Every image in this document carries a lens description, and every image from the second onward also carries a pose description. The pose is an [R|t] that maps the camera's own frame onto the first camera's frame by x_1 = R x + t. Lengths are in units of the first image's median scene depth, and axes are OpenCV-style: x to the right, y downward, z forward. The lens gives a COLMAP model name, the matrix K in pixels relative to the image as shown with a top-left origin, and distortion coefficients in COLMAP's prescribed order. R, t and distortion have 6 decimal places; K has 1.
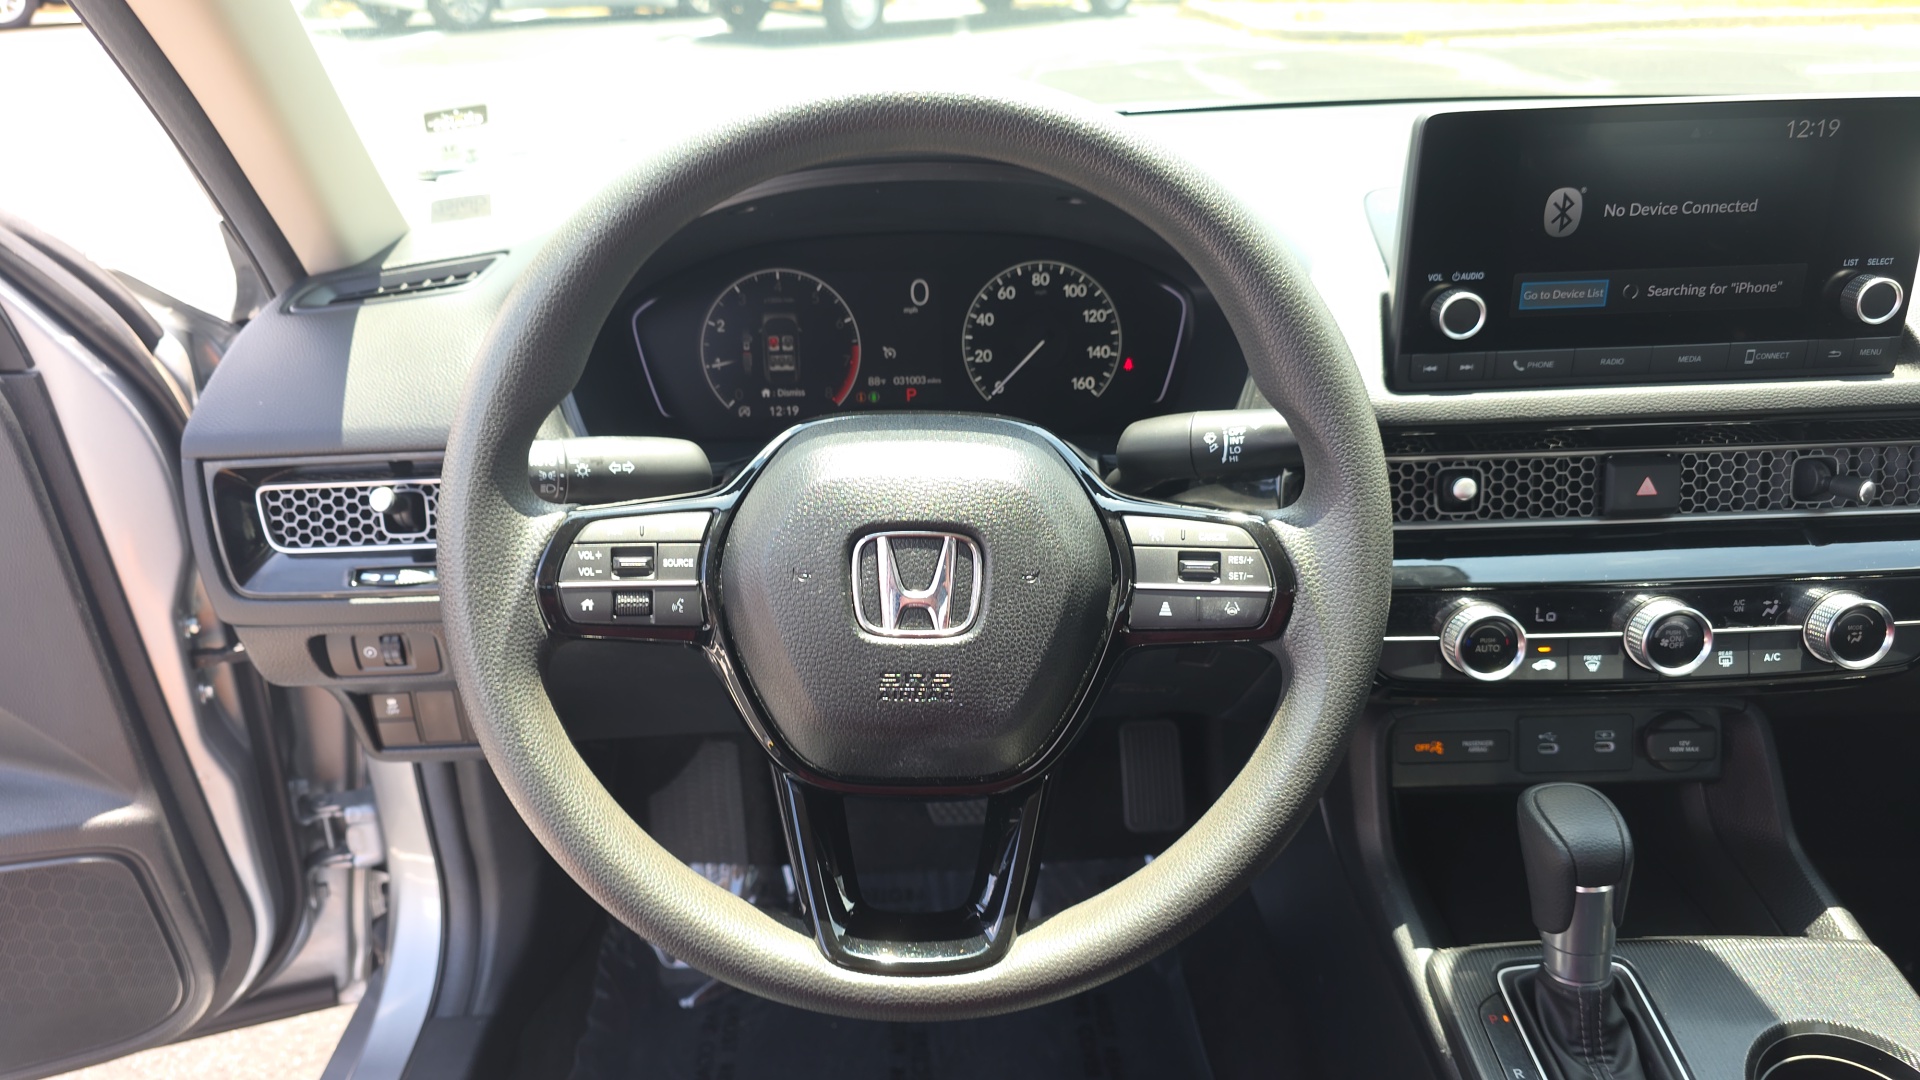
lens RADIAL K [[1299.2, 0, 939.1], [0, 1299.2, 534.3], [0, 0, 1]] dist [0.061622, -0.082353]
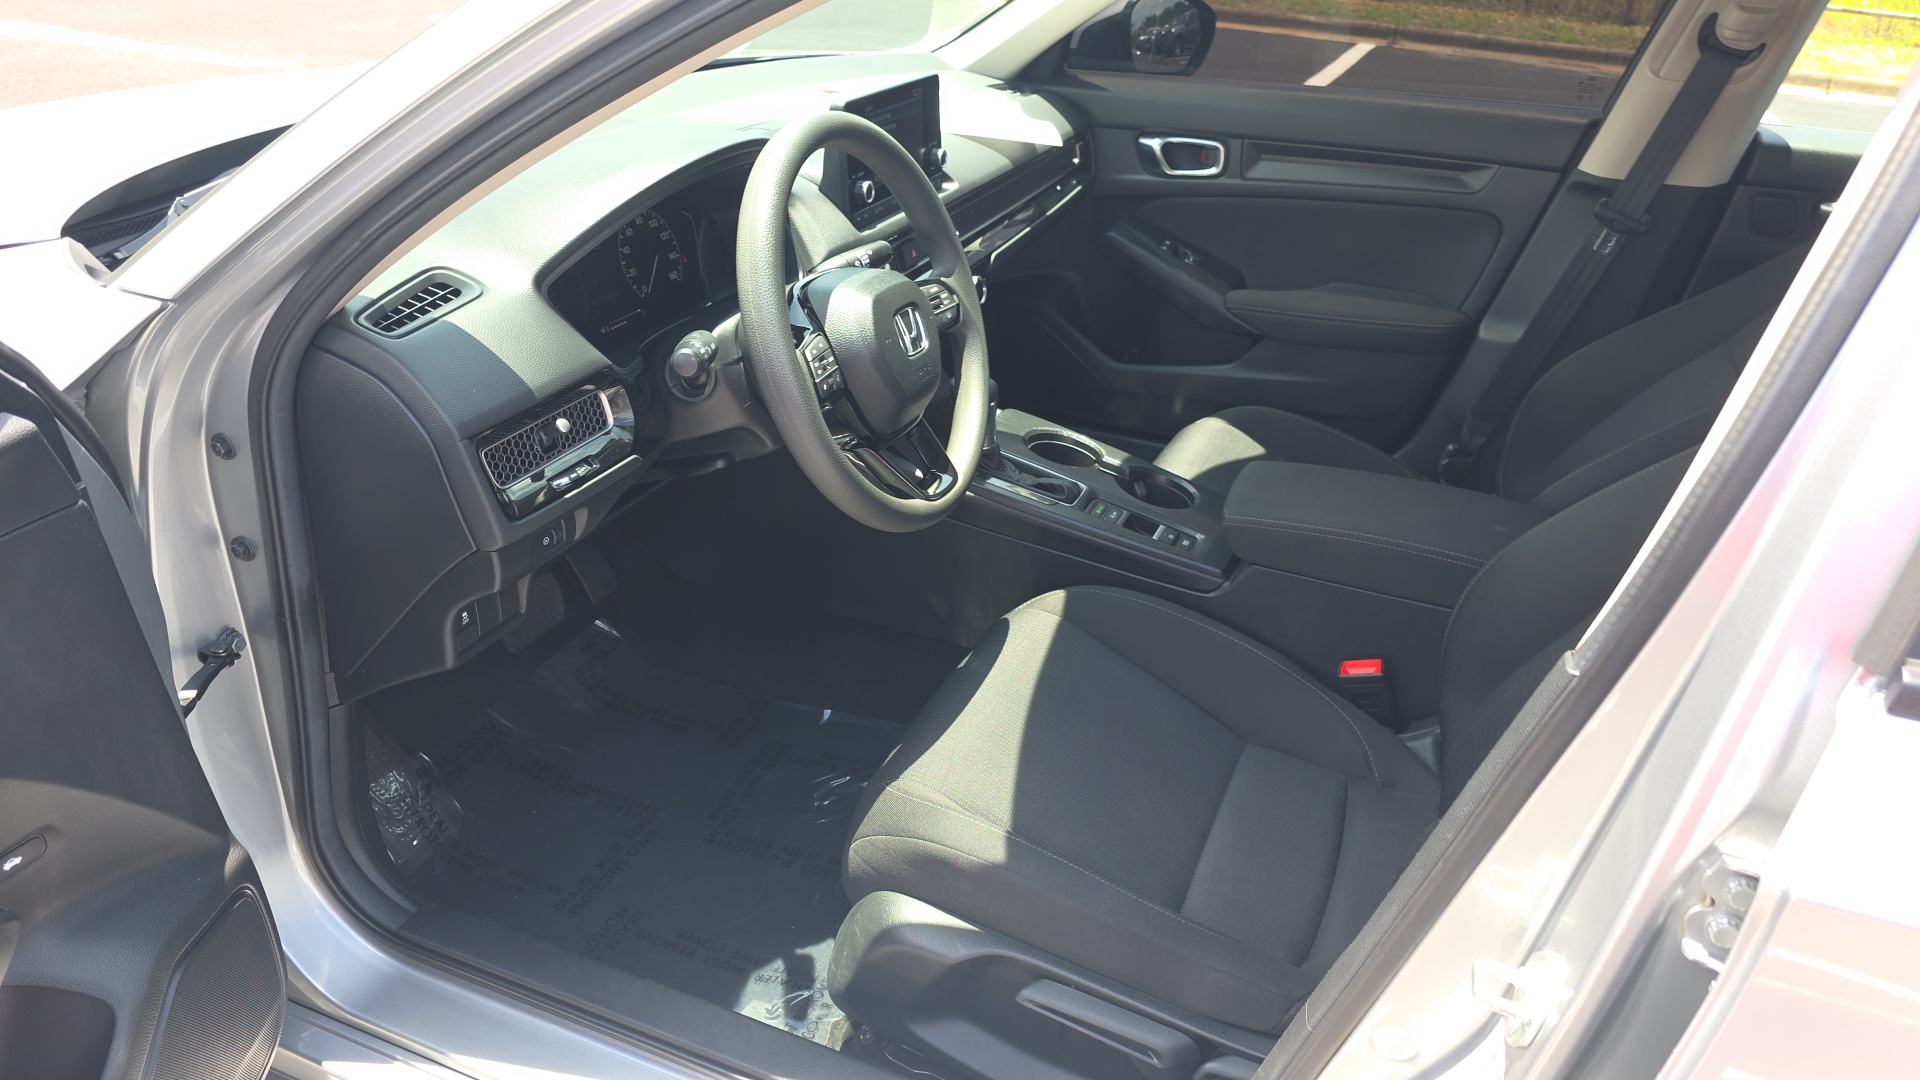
lens RADIAL K [[1281.5, 0, 964.3], [0, 1281.5, 572.5], [0, 0, 1]] dist [0.069697, -0.080526]
pose [[0.407497, -0.407697, 0.817147, -1.531156], [0.325550, 0.900875, 0.287126, -0.151510], [-0.853208, 0.149019, 0.499830, -0.144490]]
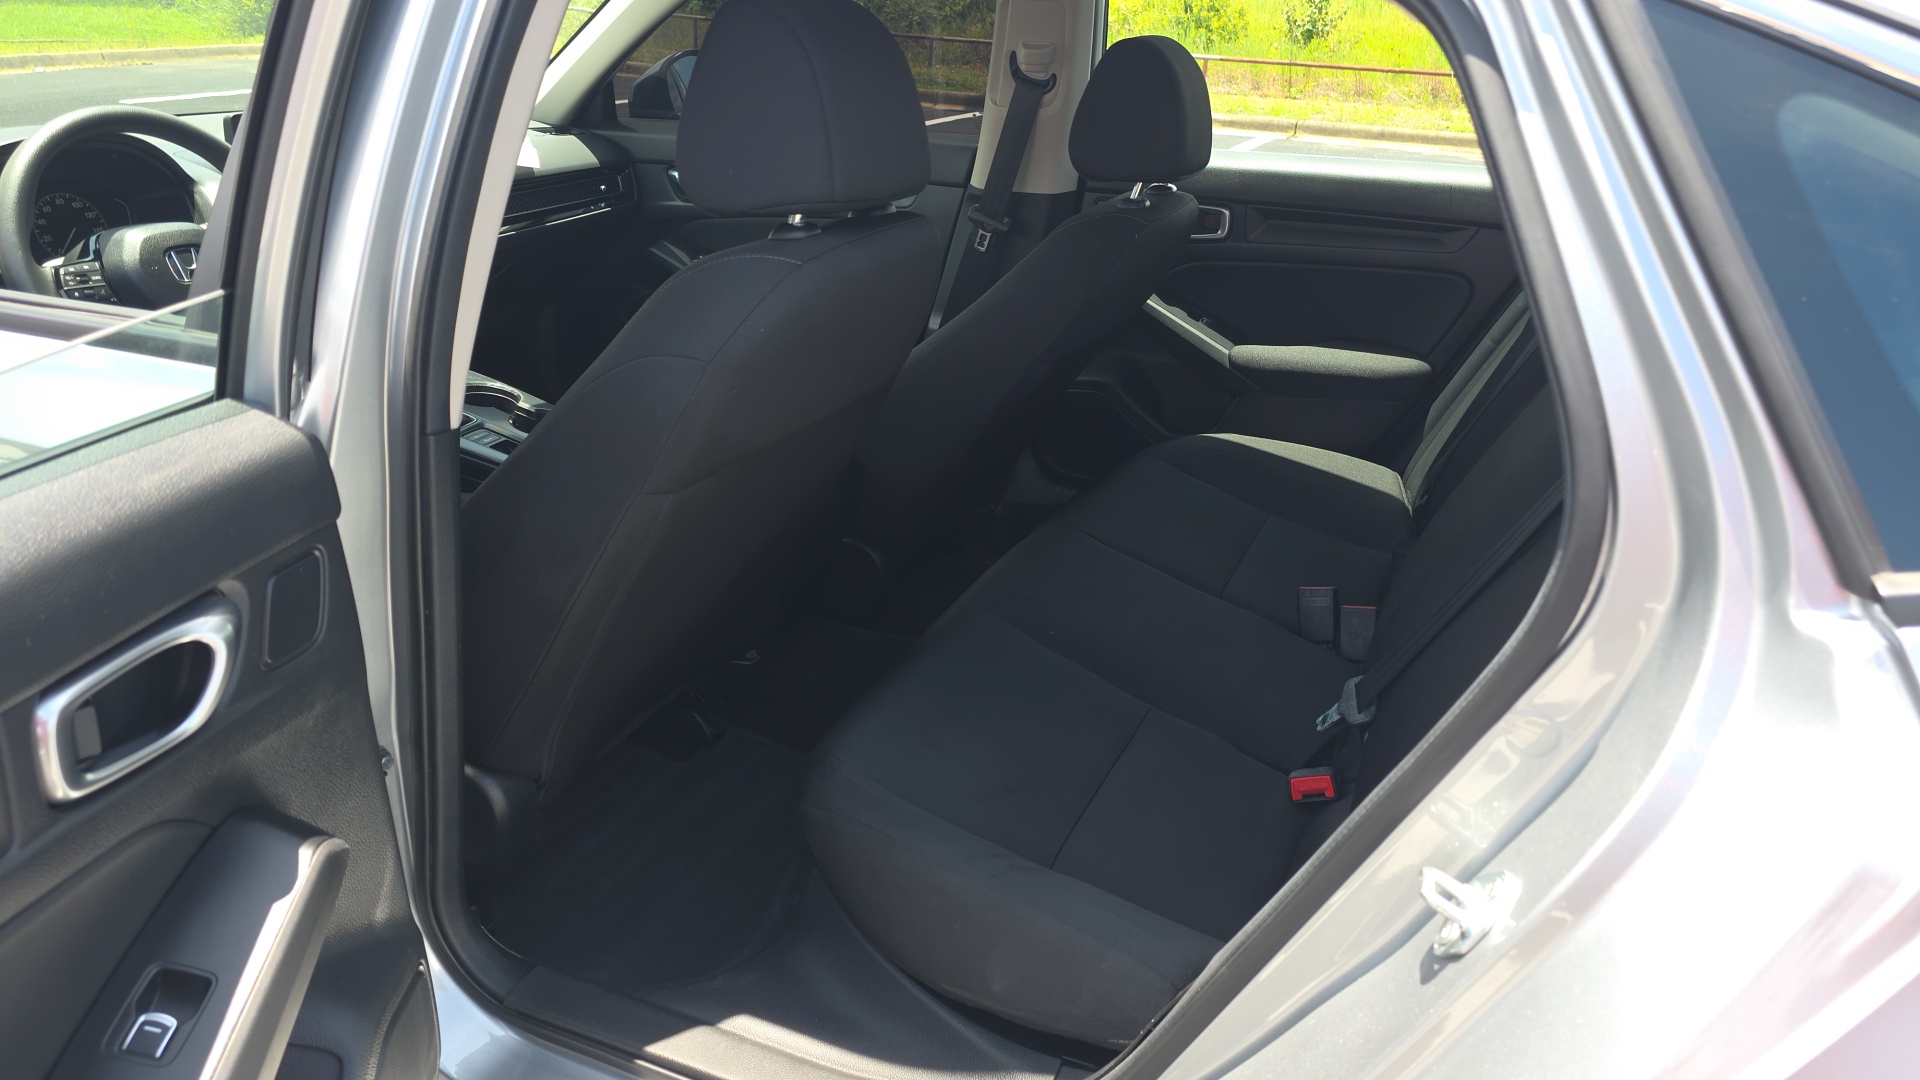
lens RADIAL K [[1325.9, 0, 960.0], [0, 1325.9, 540.0], [0, 0, 1]] dist [0.061935, -0.060056]
pose [[0.434401, -0.319087, 0.842306, -1.618460], [0.342237, 0.923486, 0.173339, 0.546822], [-0.833168, 0.212970, 0.510367, -1.562194]]
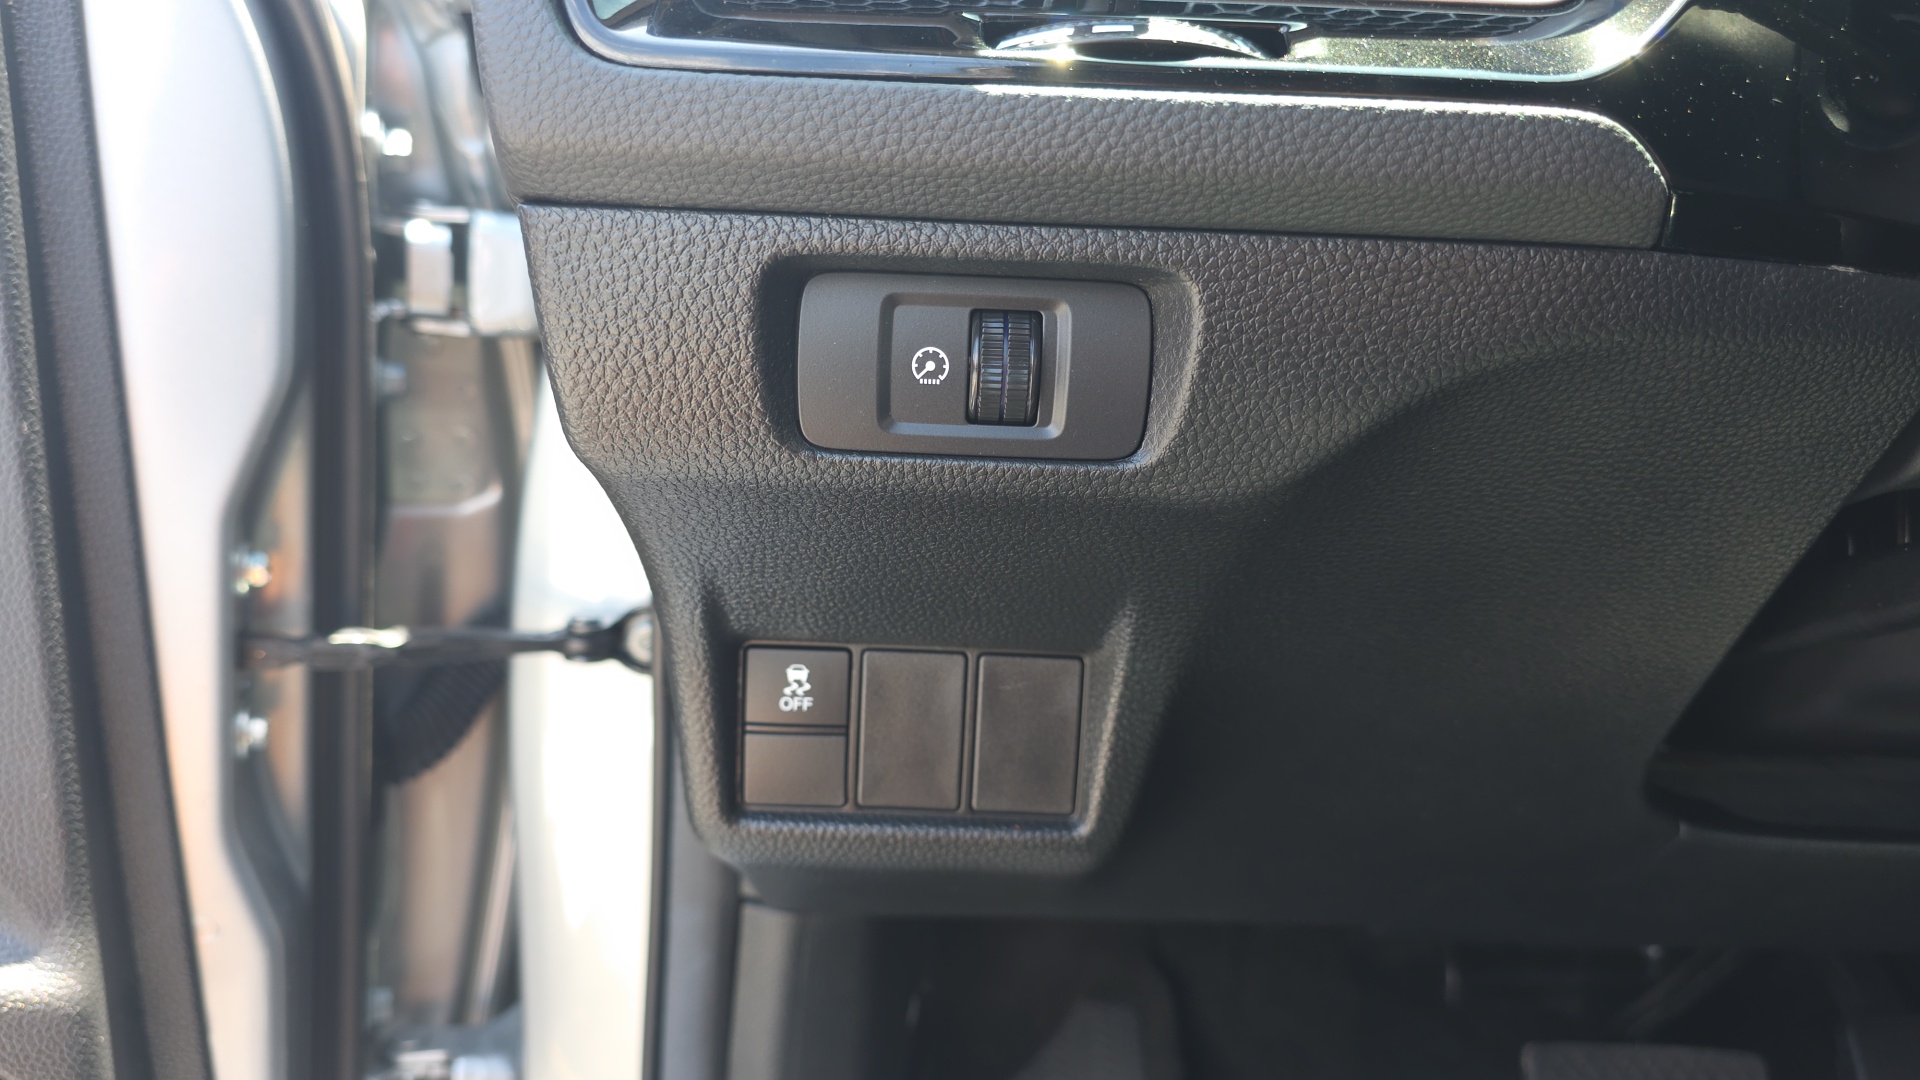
lens RADIAL K [[1355.1, 0, 970.8], [0, 1355.1, 549.6], [0, 0, 1]] dist [0.004536, -0.028918]
pose [[0.997472, 0.070909, 0.004623, -0.440900], [-0.067535, 0.966218, -0.248720, 0.220153], [-0.022103, 0.247779, 0.968565, 0.733640]]
